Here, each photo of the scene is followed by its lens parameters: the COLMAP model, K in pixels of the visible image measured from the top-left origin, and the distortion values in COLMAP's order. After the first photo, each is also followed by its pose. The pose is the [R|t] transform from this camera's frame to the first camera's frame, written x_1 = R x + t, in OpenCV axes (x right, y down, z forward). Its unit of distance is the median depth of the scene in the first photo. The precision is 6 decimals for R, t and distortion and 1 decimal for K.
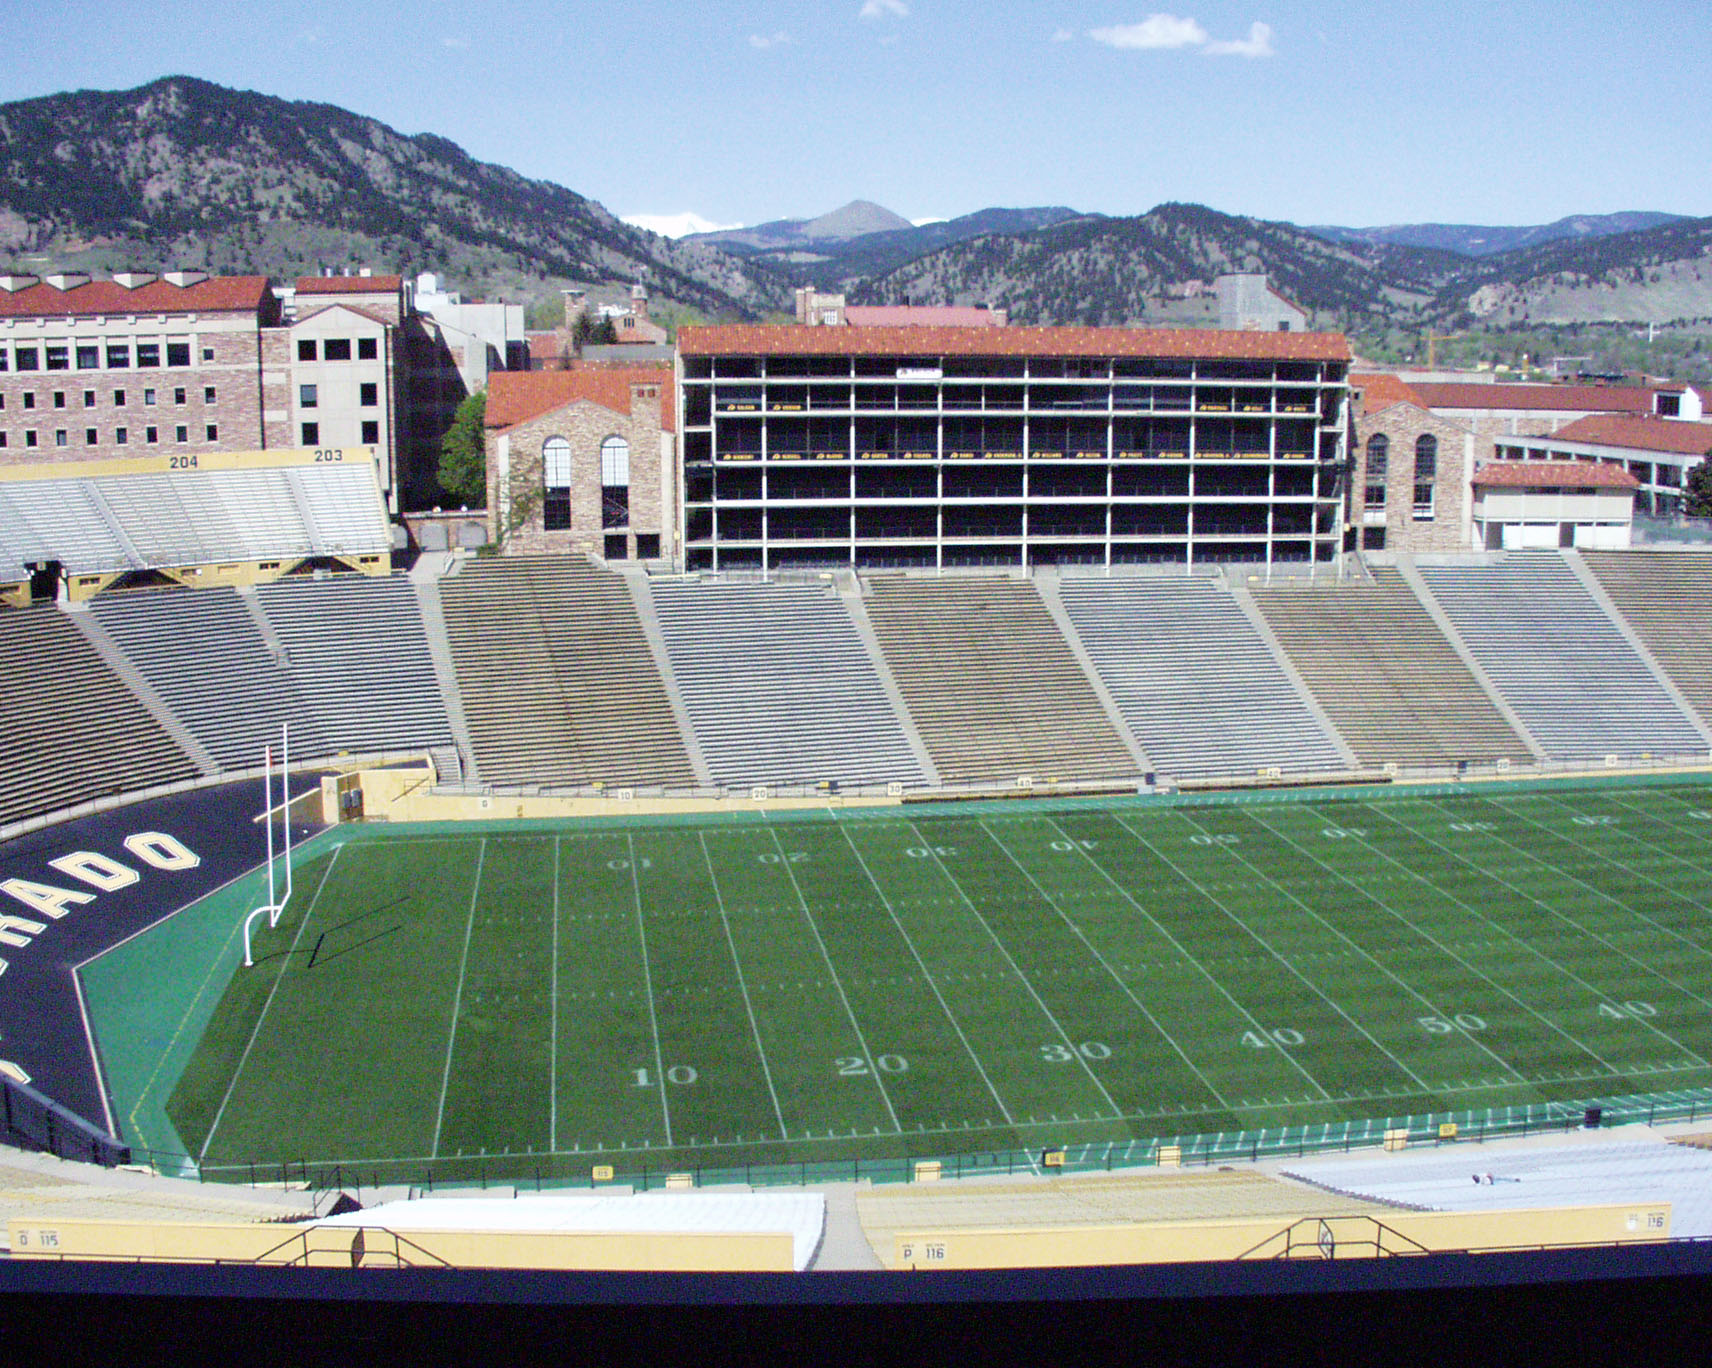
lens RADIAL K [[1897.2, 0, 867.2], [0, 1897.2, 729.5], [0, 0, 1]] dist [-0.253847, 0.234263]
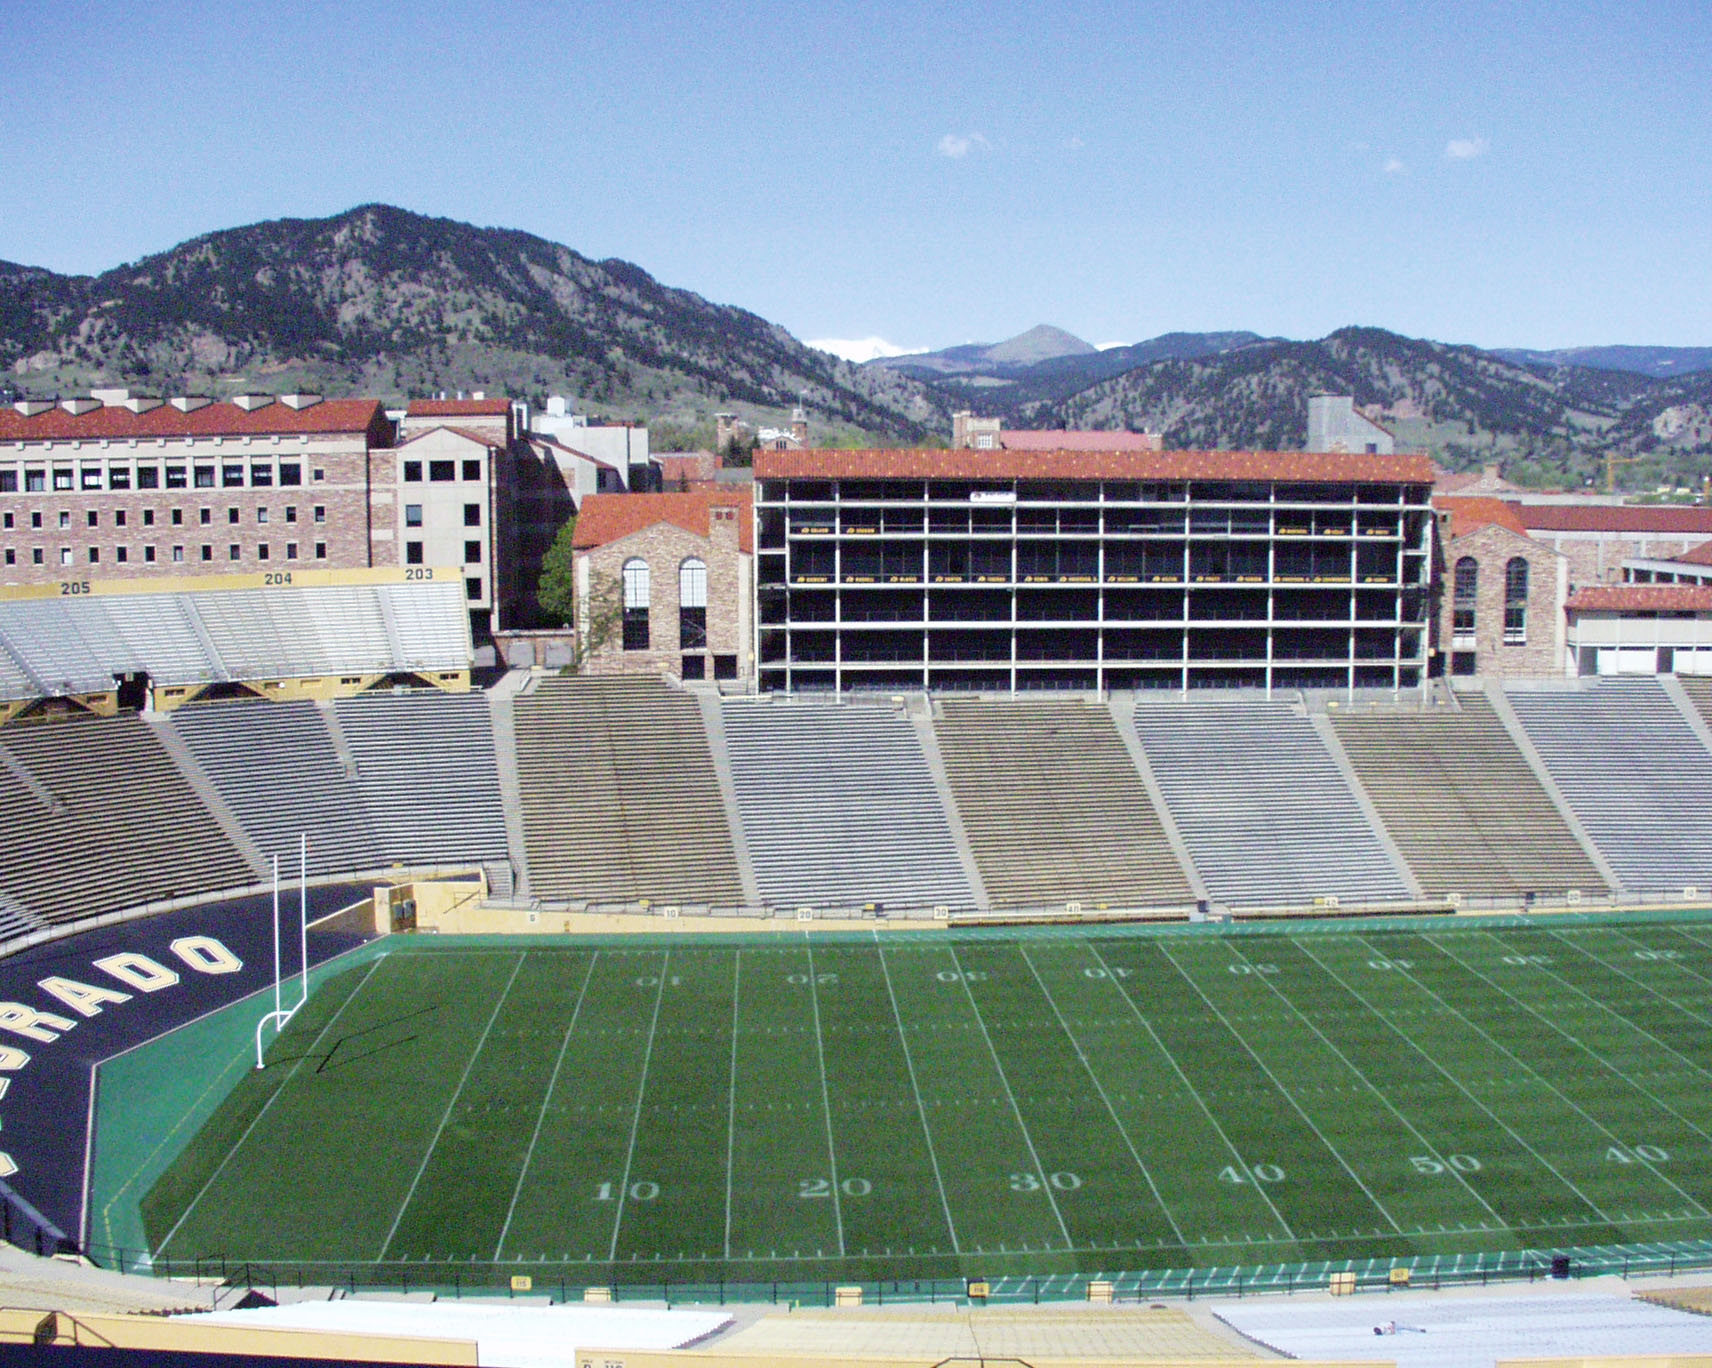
lens RADIAL K [[1897.2, 0, 867.2], [0, 1897.2, 729.5], [0, 0, 1]] dist [-0.253847, 0.234263]
pose [[0.995190, 0.011008, -0.097347, 0.058271], [-0.017270, 0.997818, -0.063719, -0.000496], [0.096433, 0.065094, 0.993209, 0.002133]]
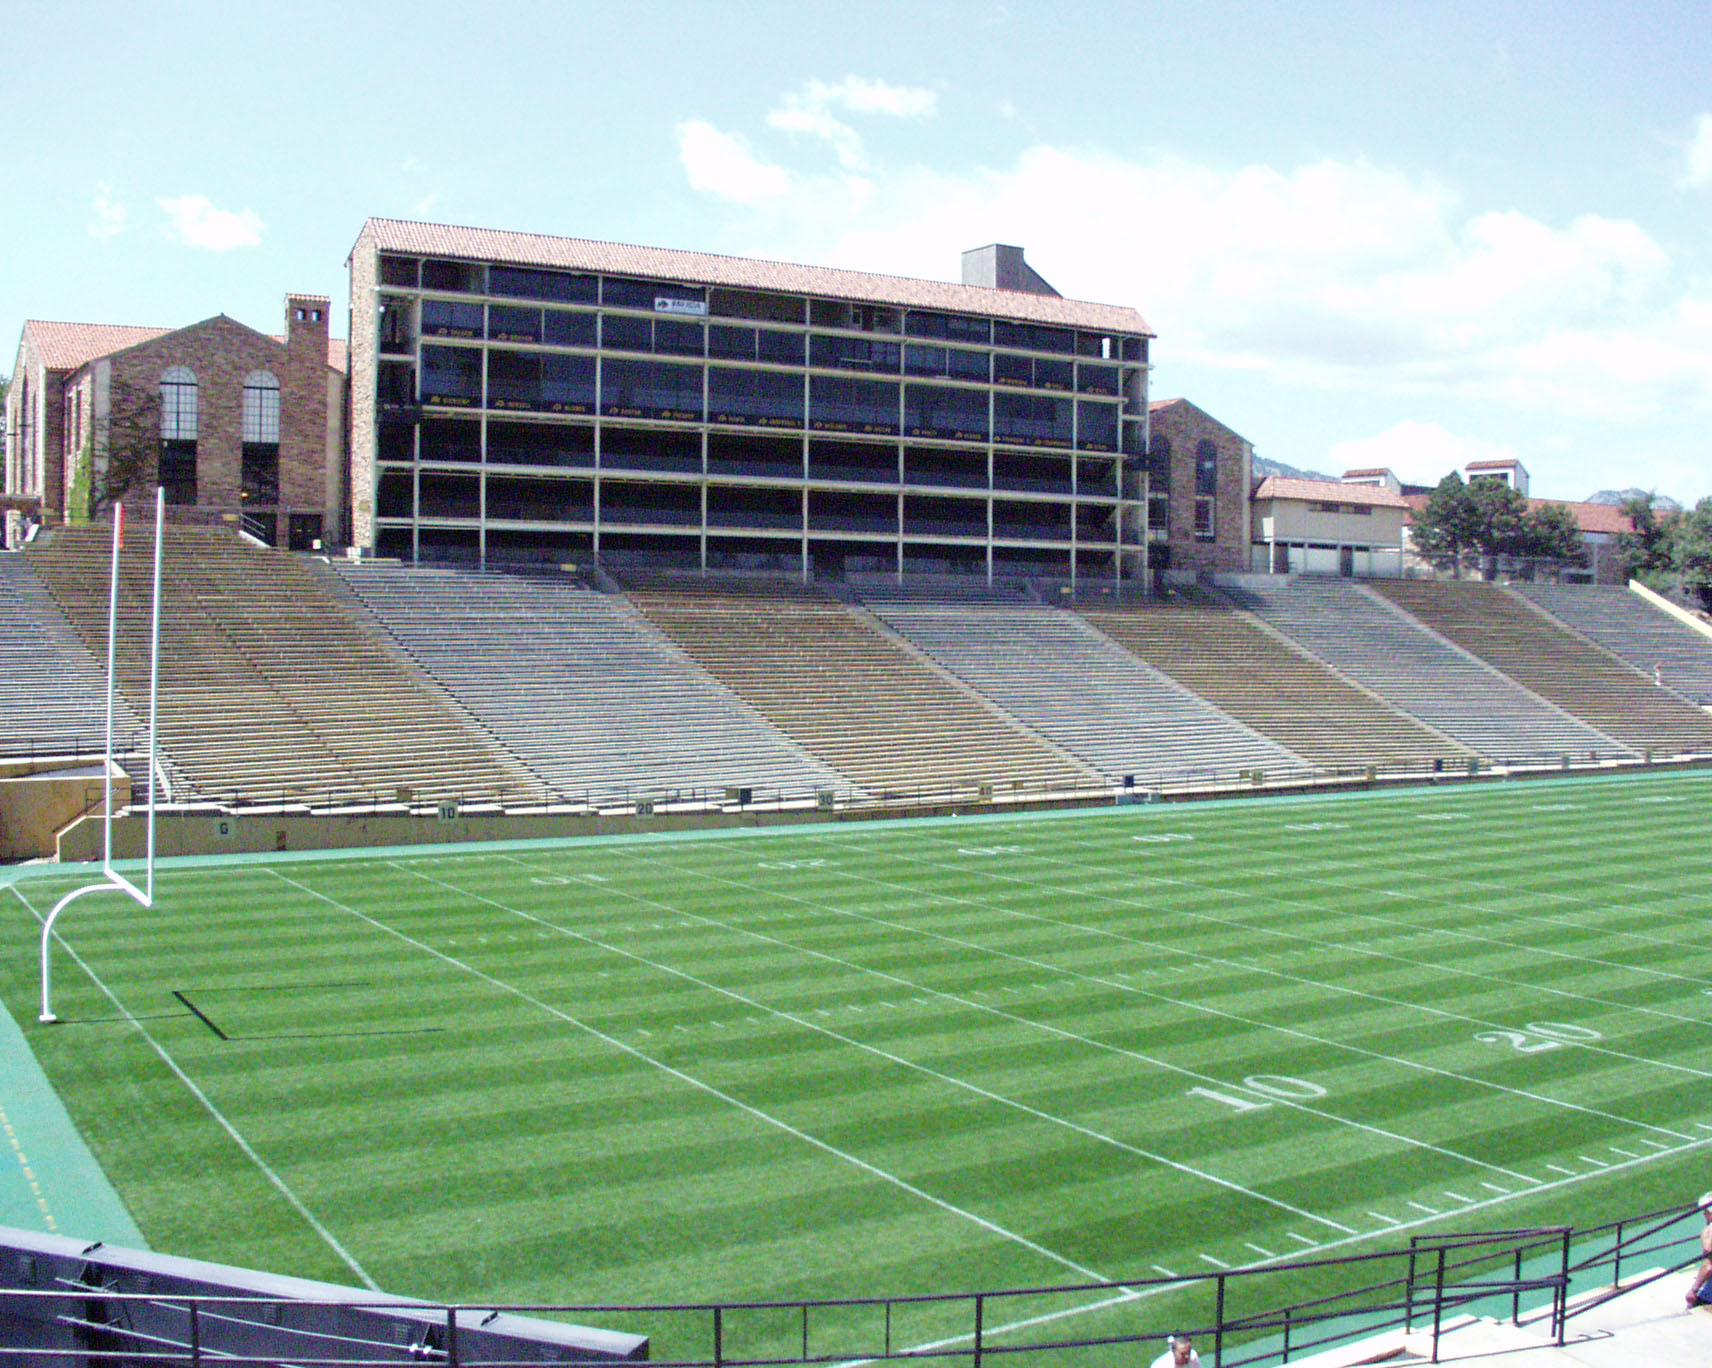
lens RADIAL K [[1887.2, 0, 856.0], [0, 1887.2, 684.0], [0, 0, 1]] dist [-0.165547, -0.003003]
pose [[0.923211, -0.002243, 0.384286, -0.191683], [0.061445, 0.987980, -0.141848, 0.069157], [-0.379349, 0.154568, 0.912252, 0.298553]]
